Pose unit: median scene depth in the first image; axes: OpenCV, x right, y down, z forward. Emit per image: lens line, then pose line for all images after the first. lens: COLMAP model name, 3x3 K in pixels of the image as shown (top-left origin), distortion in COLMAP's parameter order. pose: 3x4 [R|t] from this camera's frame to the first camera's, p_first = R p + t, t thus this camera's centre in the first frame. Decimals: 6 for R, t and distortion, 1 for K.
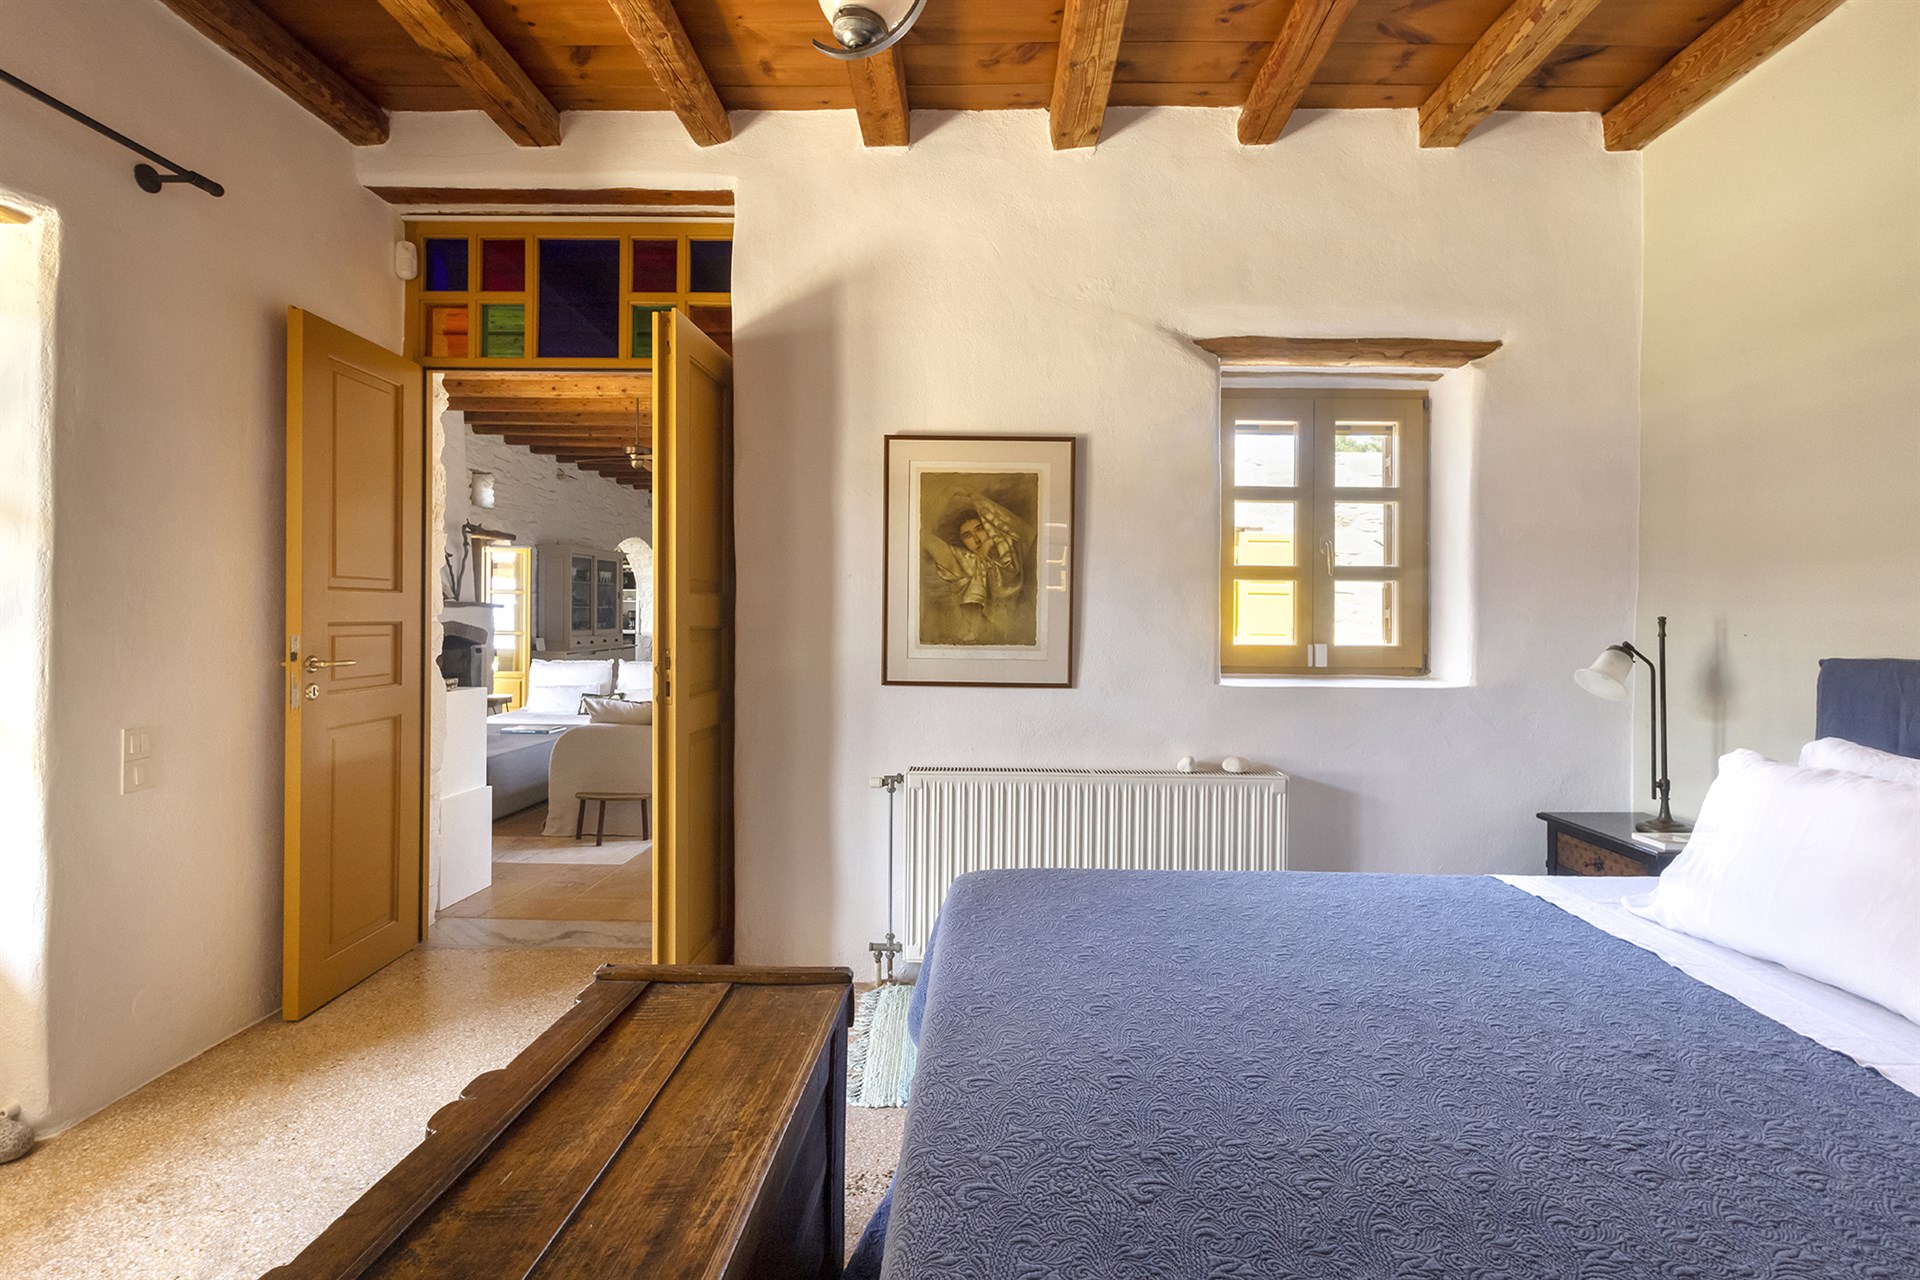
lens RADIAL K [[880.1, 0, 959.7], [0, 880.1, 622.4], [0, 0, 1]] dist [0.000001, 0.000110]
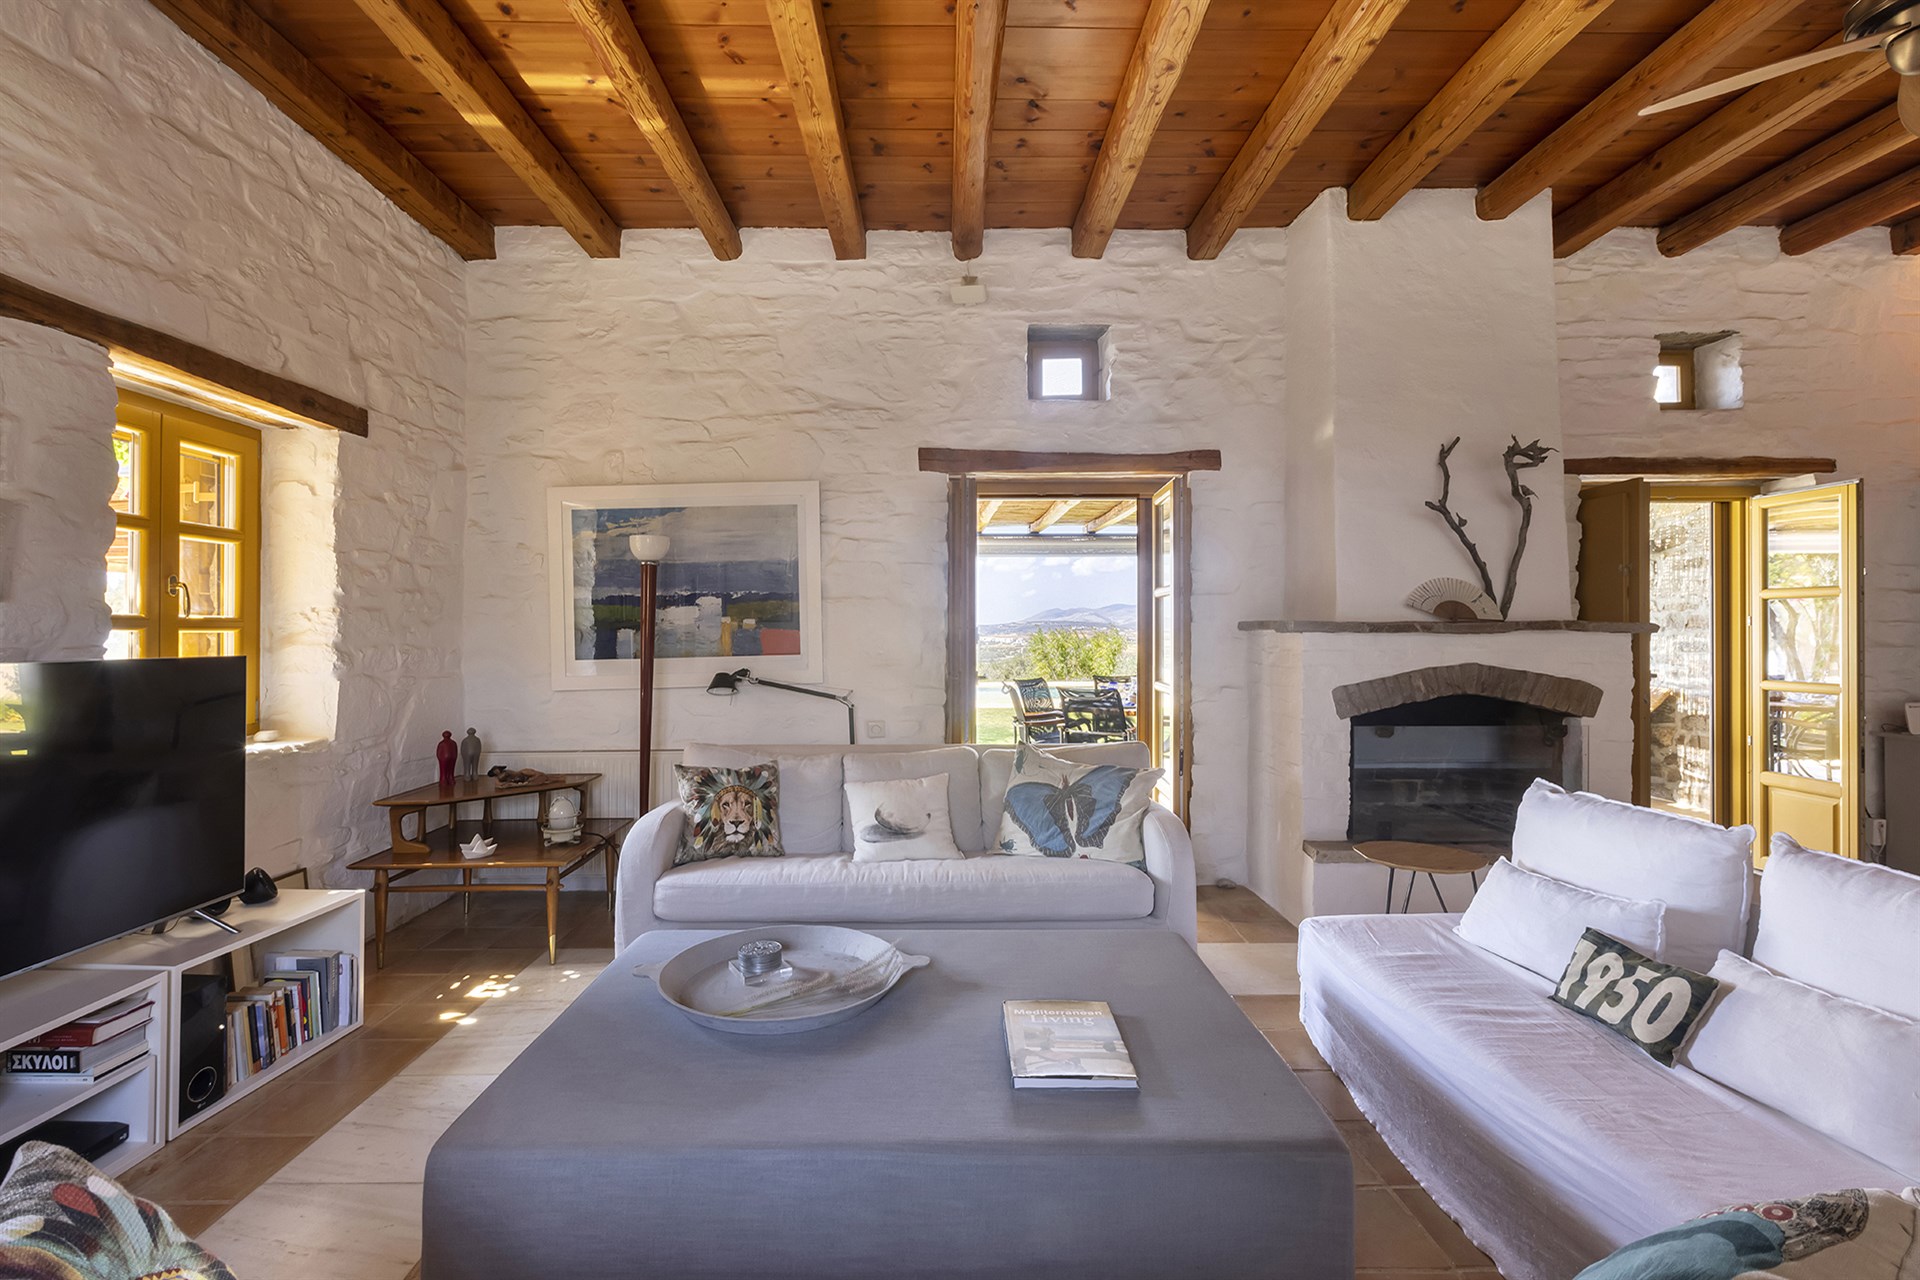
lens RADIAL K [[880.1, 0, 959.7], [0, 880.1, 622.4], [0, 0, 1]] dist [0.000001, 0.000110]
pose [[0.055578, -0.018676, -0.998280, -0.105981], [-0.003001, 0.999817, -0.018872, -0.010756], [0.998450, 0.004045, 0.055512, 0.576299]]
